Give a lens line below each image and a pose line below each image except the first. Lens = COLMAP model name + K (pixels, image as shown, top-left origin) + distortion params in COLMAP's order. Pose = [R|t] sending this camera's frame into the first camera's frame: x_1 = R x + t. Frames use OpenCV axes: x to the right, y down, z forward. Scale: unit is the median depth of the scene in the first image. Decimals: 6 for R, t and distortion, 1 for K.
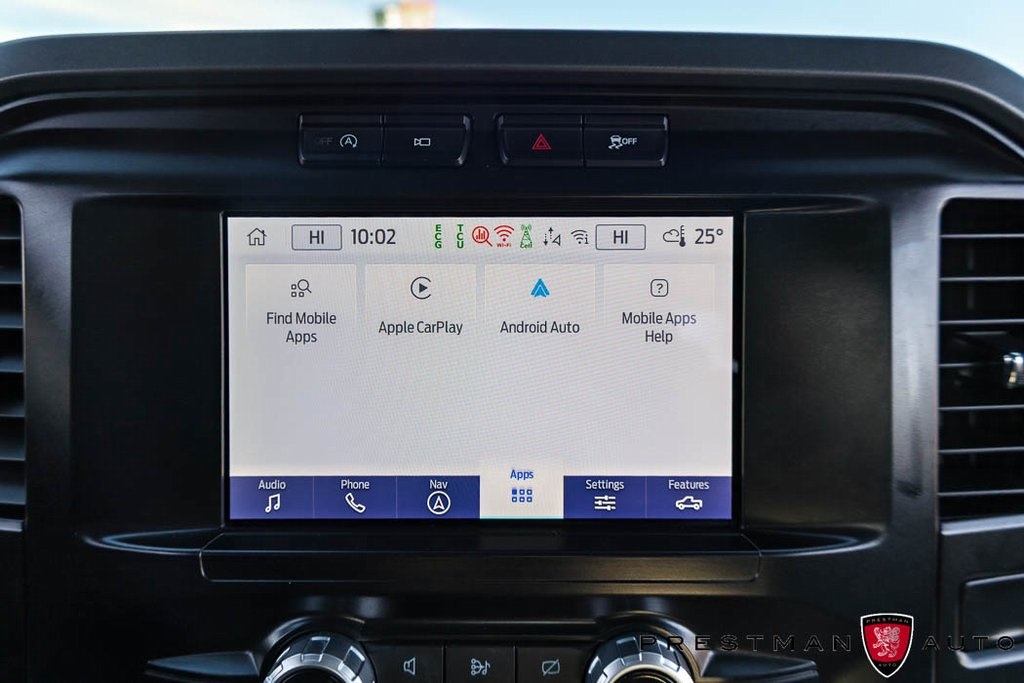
lens RADIAL K [[925.6, 0, 509.8], [0, 925.6, 332.4], [0, 0, 1]] dist [0.195449, -0.015829]
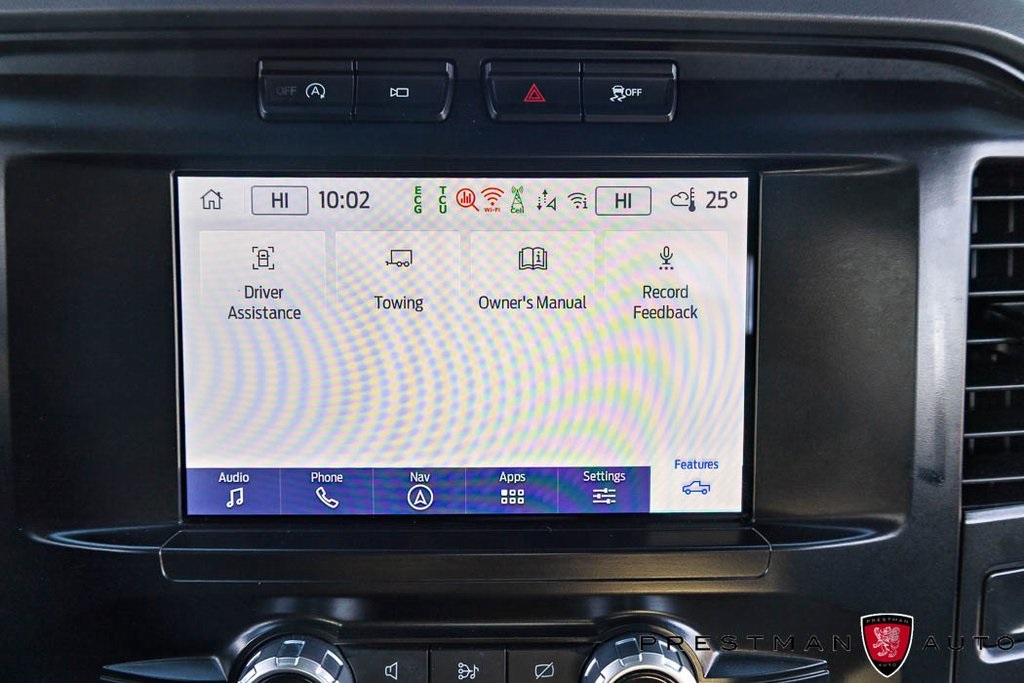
lens RADIAL K [[1160.7, 0, 515.3], [0, 1160.7, 348.4], [0, 0, 1]] dist [0.149183, 0.000000]
pose [[0.999637, -0.001898, 0.026869, -0.014394], [0.000305, 0.998248, 0.059171, -0.027539], [-0.026934, -0.059141, 0.997886, -0.118195]]
